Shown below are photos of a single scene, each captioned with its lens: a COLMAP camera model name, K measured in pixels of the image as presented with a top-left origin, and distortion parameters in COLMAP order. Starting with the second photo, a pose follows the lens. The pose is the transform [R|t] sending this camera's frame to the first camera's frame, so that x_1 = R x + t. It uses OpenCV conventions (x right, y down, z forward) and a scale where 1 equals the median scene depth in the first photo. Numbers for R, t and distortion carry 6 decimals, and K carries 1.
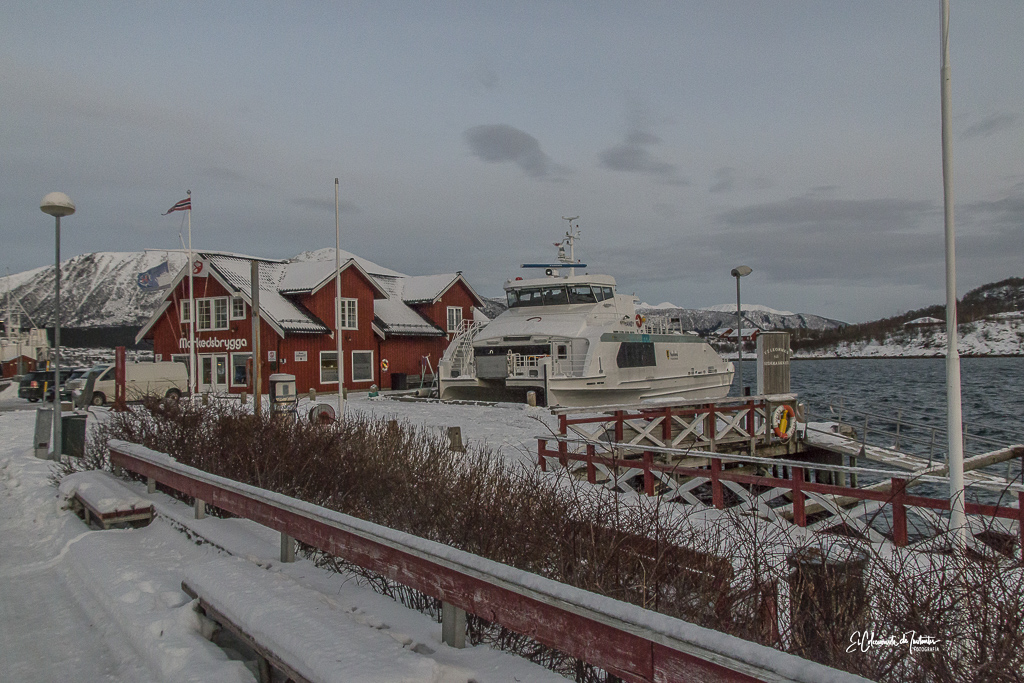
lens RADIAL K [[854.3, 0, 508.8], [0, 854.3, 343.5], [0, 0, 1]] dist [0.024531, -0.004157]
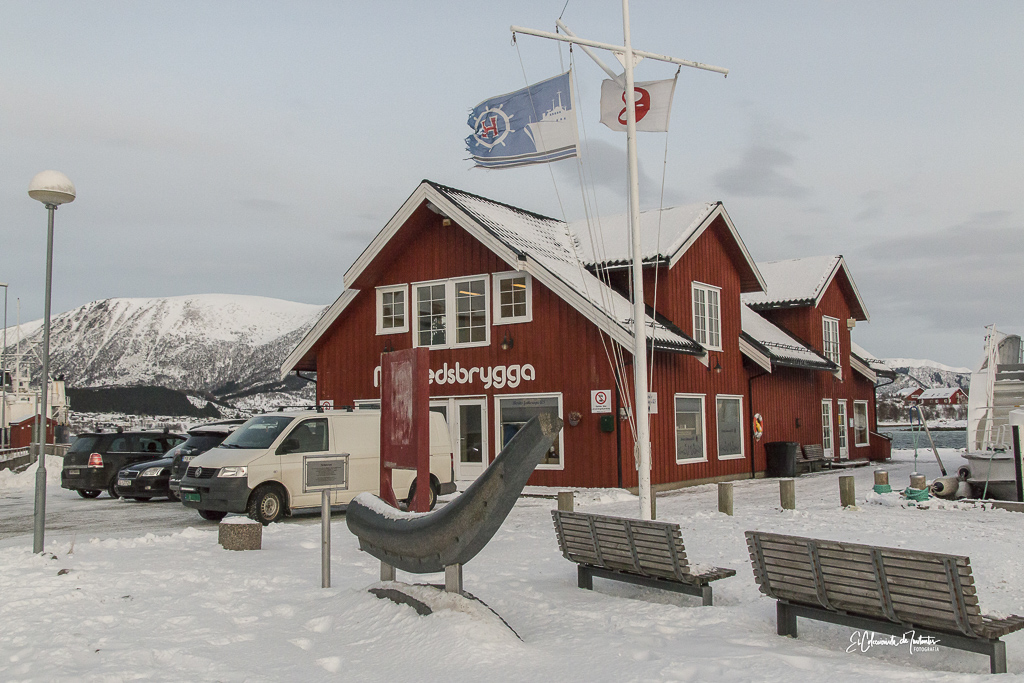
lens RADIAL K [[1059.4, 0, 510.0], [0, 1059.4, 348.4], [0, 0, 1]] dist [-0.040096, 0.000000]
pose [[0.996655, -0.002395, -0.081687, -0.226708], [-0.002303, 0.998350, -0.057372, 0.015383], [0.081690, 0.057369, 0.995005, 0.361408]]
